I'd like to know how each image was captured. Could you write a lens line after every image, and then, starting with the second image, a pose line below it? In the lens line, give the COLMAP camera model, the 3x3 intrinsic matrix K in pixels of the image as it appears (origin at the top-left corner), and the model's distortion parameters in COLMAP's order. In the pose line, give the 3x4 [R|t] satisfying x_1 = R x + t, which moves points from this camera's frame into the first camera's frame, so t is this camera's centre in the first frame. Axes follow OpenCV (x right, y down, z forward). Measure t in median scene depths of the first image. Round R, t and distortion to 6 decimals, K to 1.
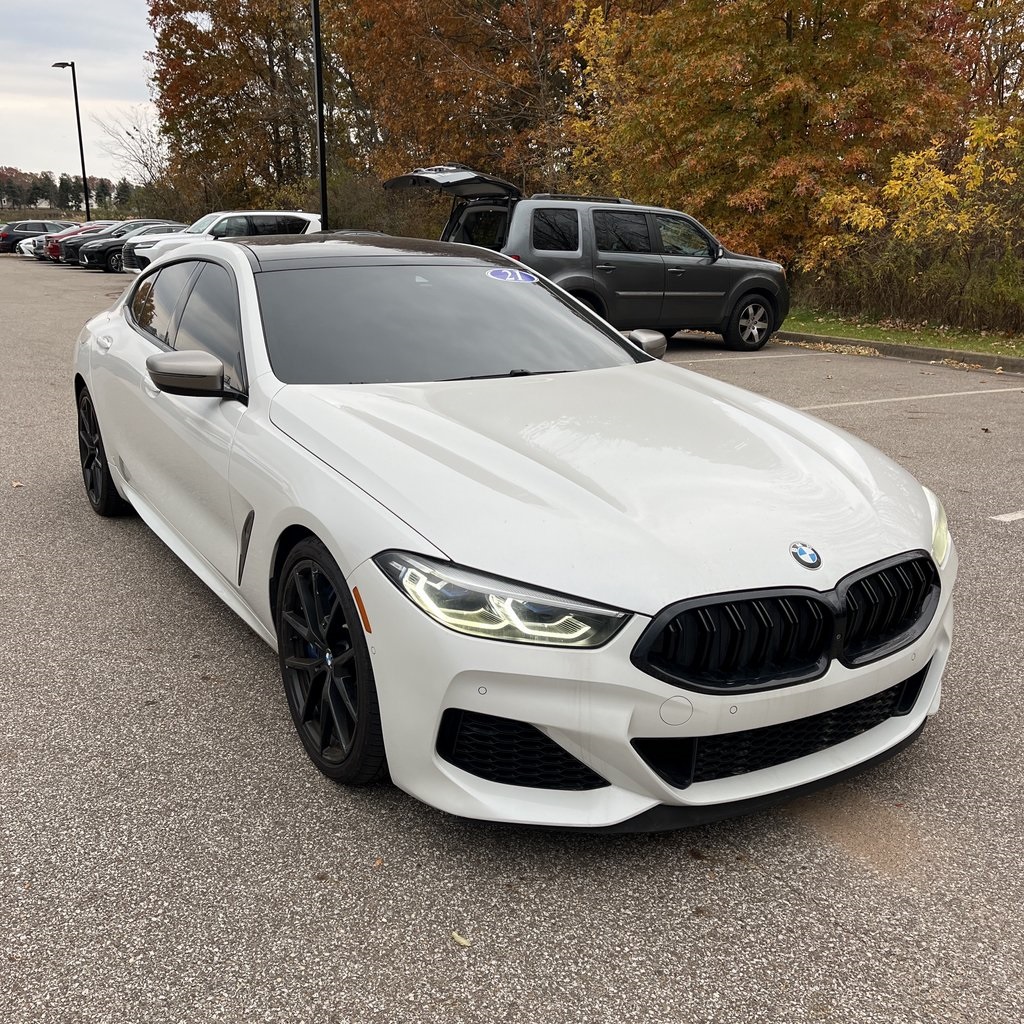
lens RADIAL K [[1025.8, 0, 512.0], [0, 1025.8, 512.0], [0, 0, 1]] dist [0.031159, -0.023843]
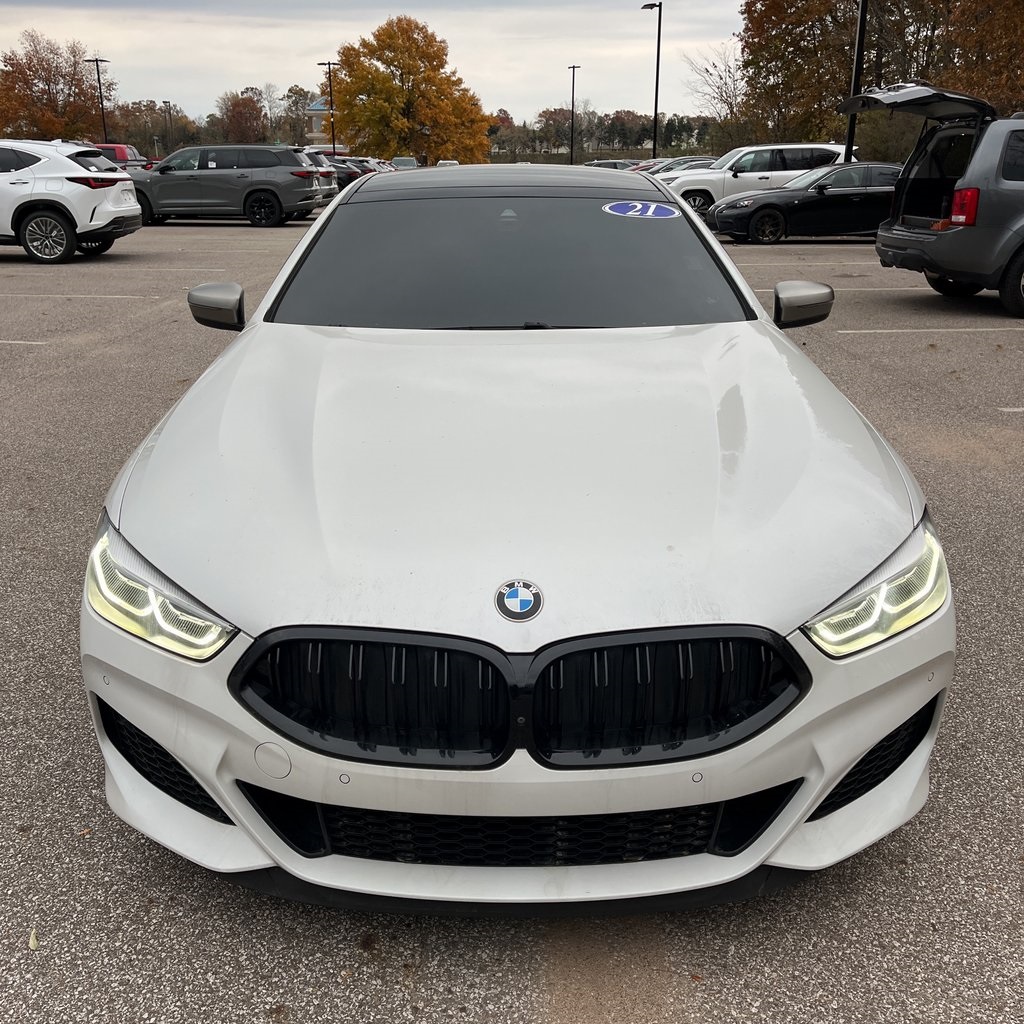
lens RADIAL K [[1036.7, 0, 512.0], [0, 1036.7, 512.0], [0, 0, 1]] dist [0.020315, -0.008561]
pose [[0.855771, 0.150112, -0.495098, 0.137385], [-0.123308, 0.988583, 0.086599, -0.017689], [0.502445, -0.013059, 0.864510, 0.080149]]
